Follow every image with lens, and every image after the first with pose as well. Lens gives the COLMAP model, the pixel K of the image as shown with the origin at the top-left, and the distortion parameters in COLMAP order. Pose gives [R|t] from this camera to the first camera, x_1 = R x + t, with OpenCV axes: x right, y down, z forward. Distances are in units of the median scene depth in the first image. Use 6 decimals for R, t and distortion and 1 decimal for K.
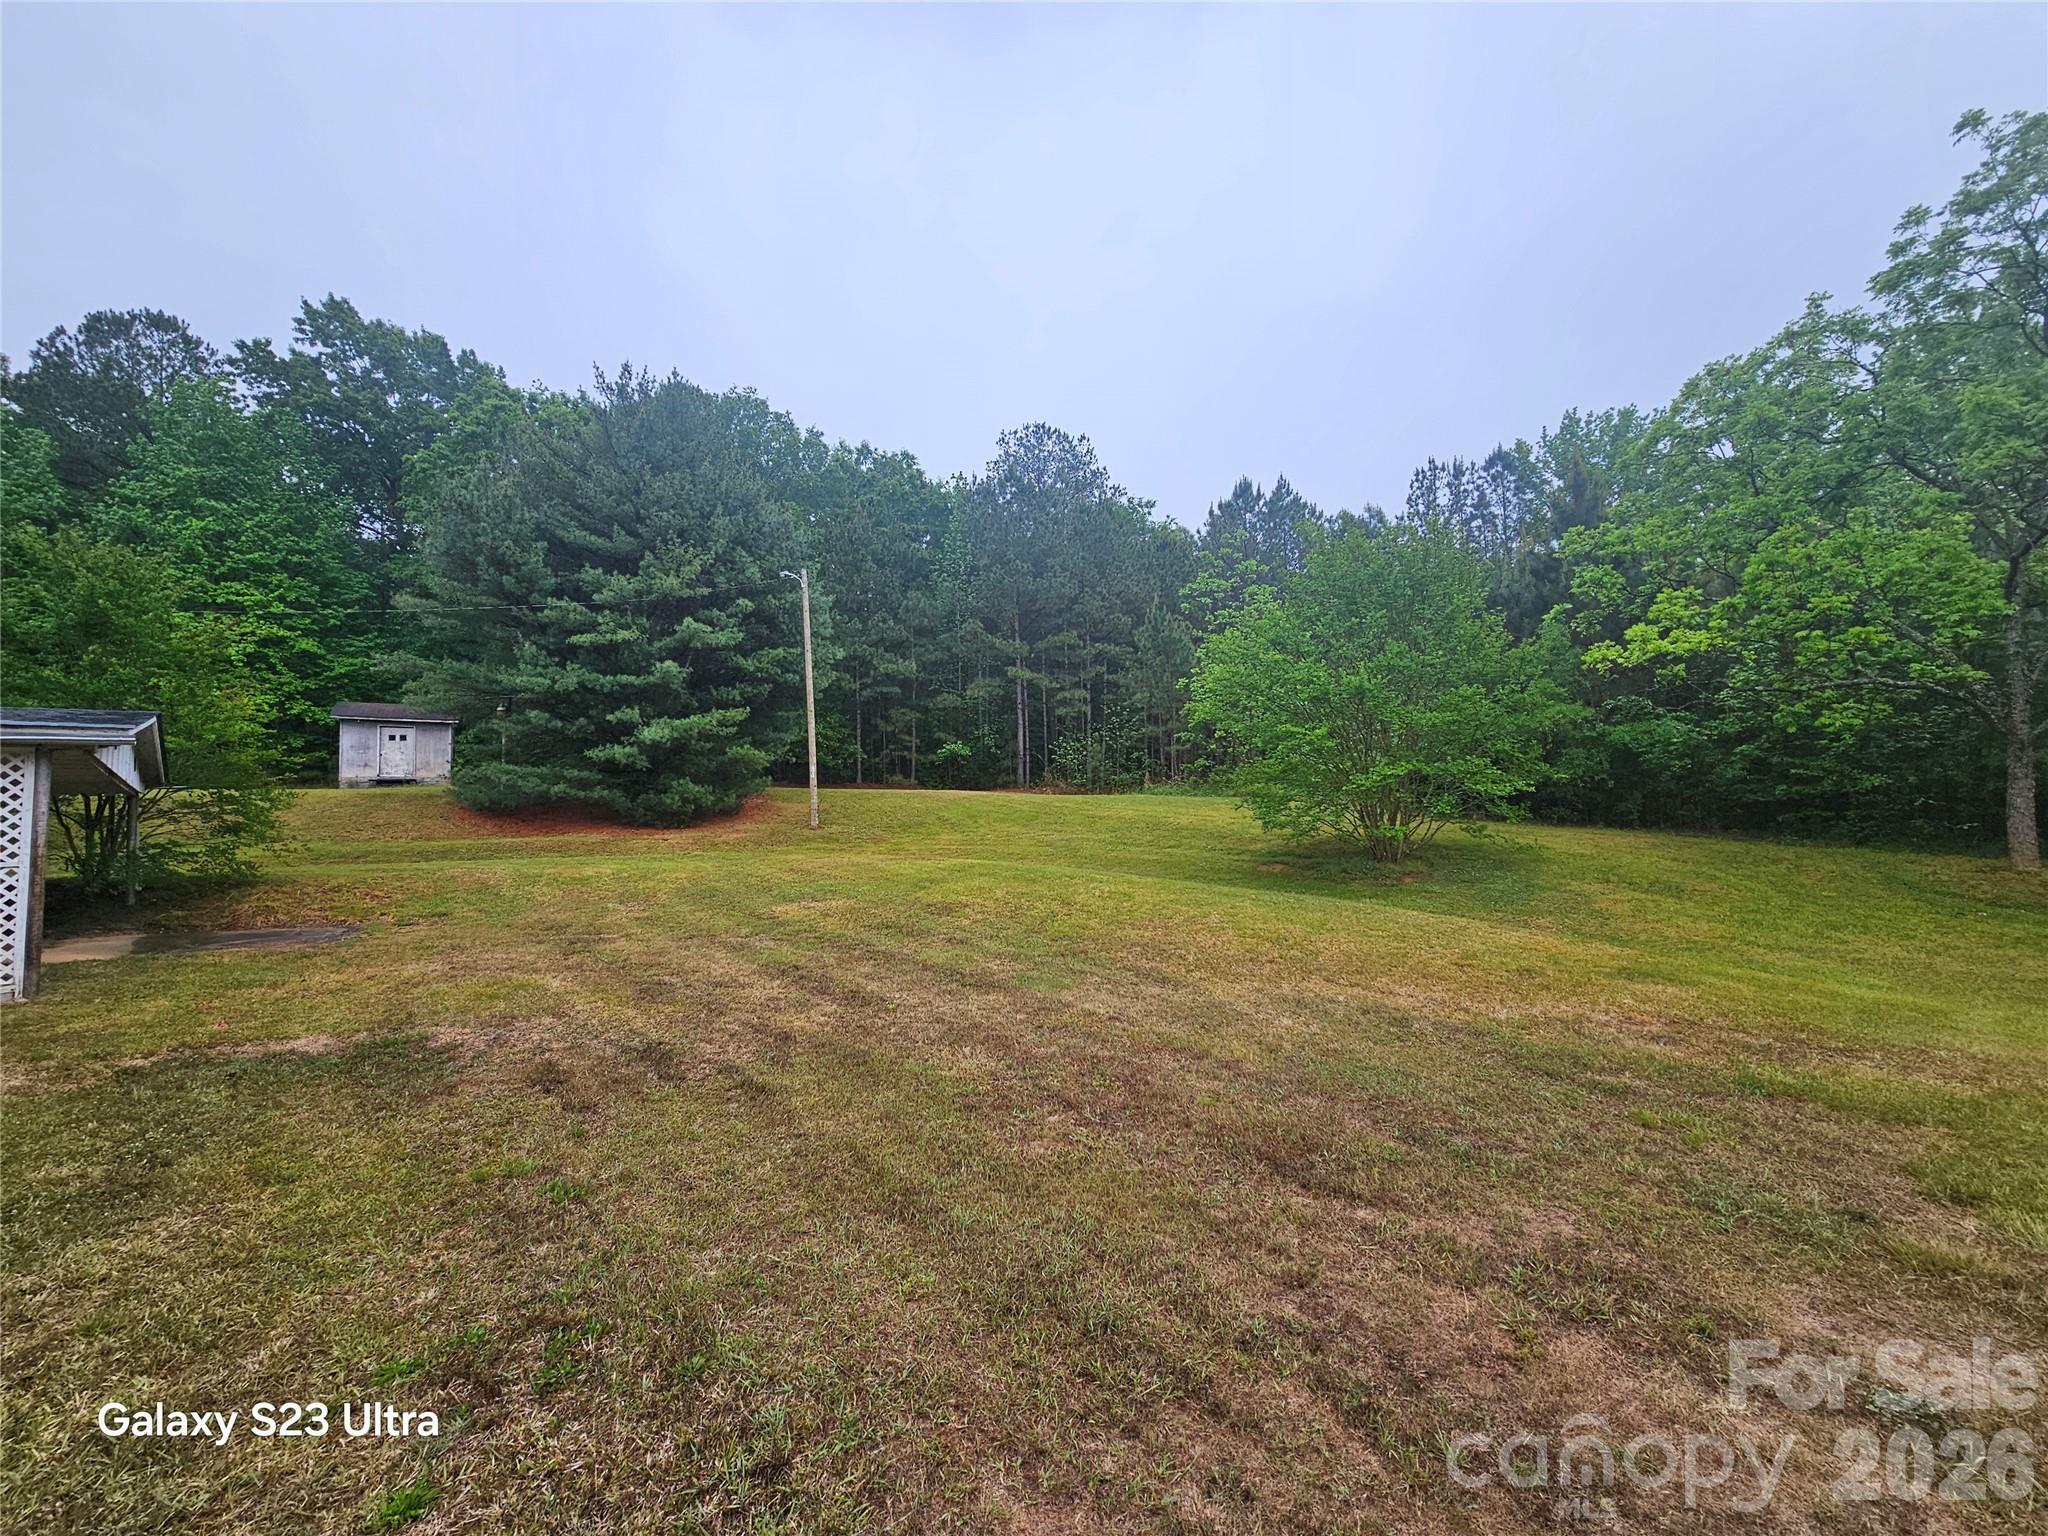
lens RADIAL K [[840.3, 0, 1024.0], [0, 840.3, 768.0], [0, 0, 1]] dist [-0.004458, -0.000971]
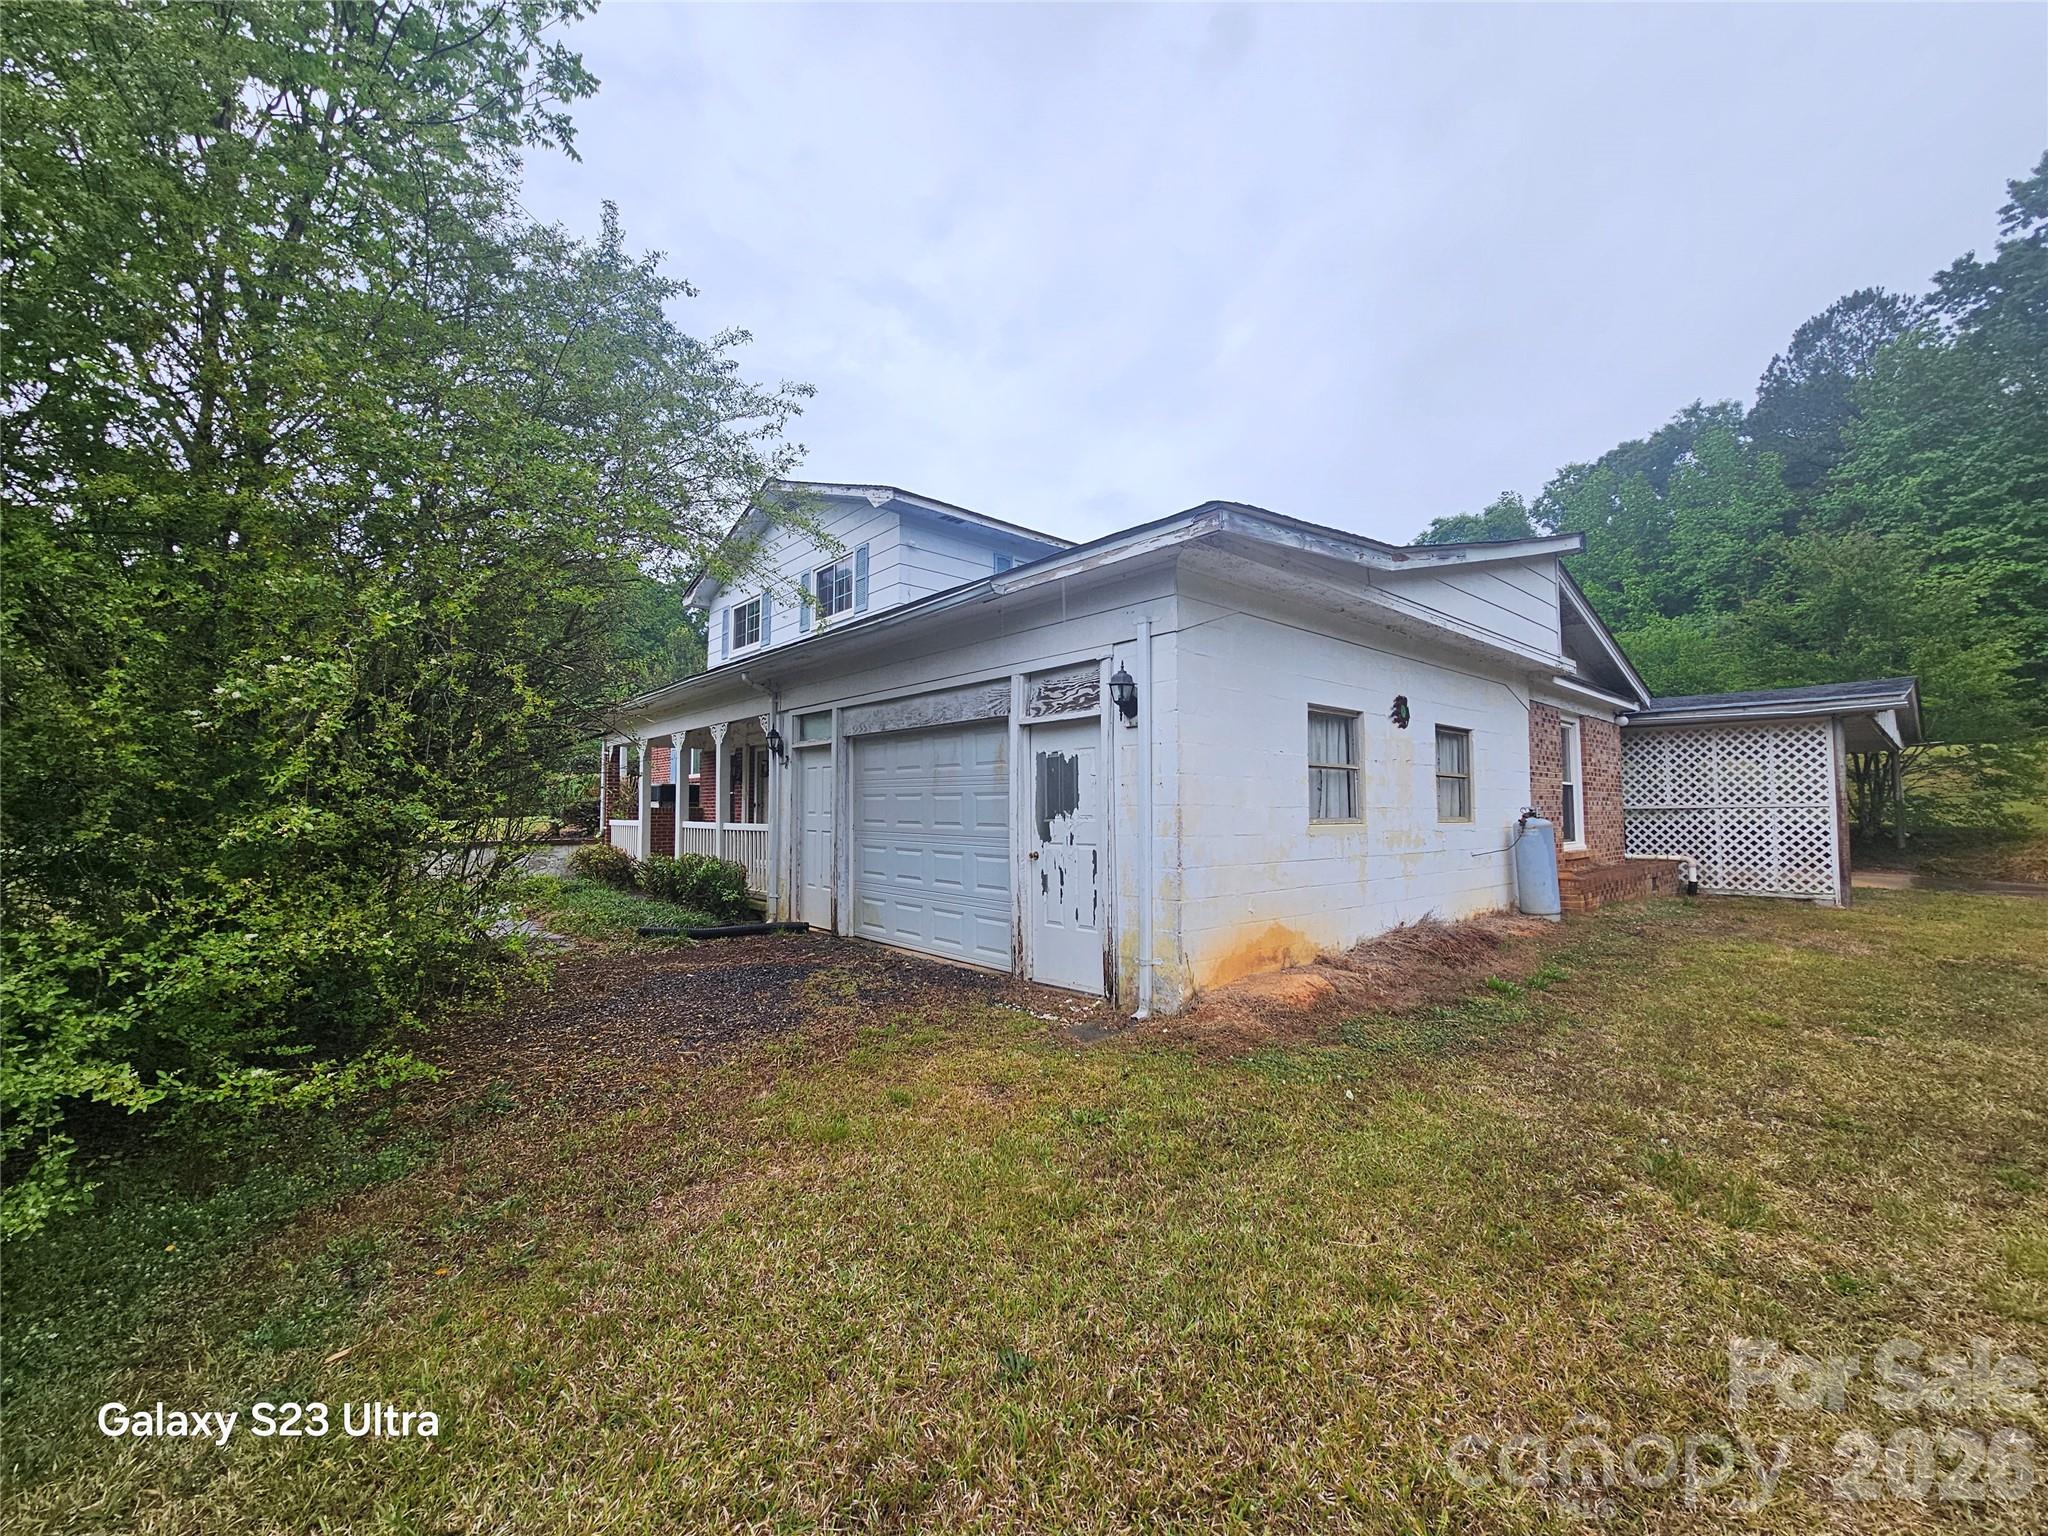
lens RADIAL K [[840.3, 0, 1024.0], [0, 840.3, 768.0], [0, 0, 1]] dist [-0.004458, -0.000971]
pose [[-0.034675, -0.019112, -0.999216, 0.090323], [0.066635, 0.997548, -0.021392, -0.000006], [0.997175, -0.067325, -0.033316, -0.122914]]
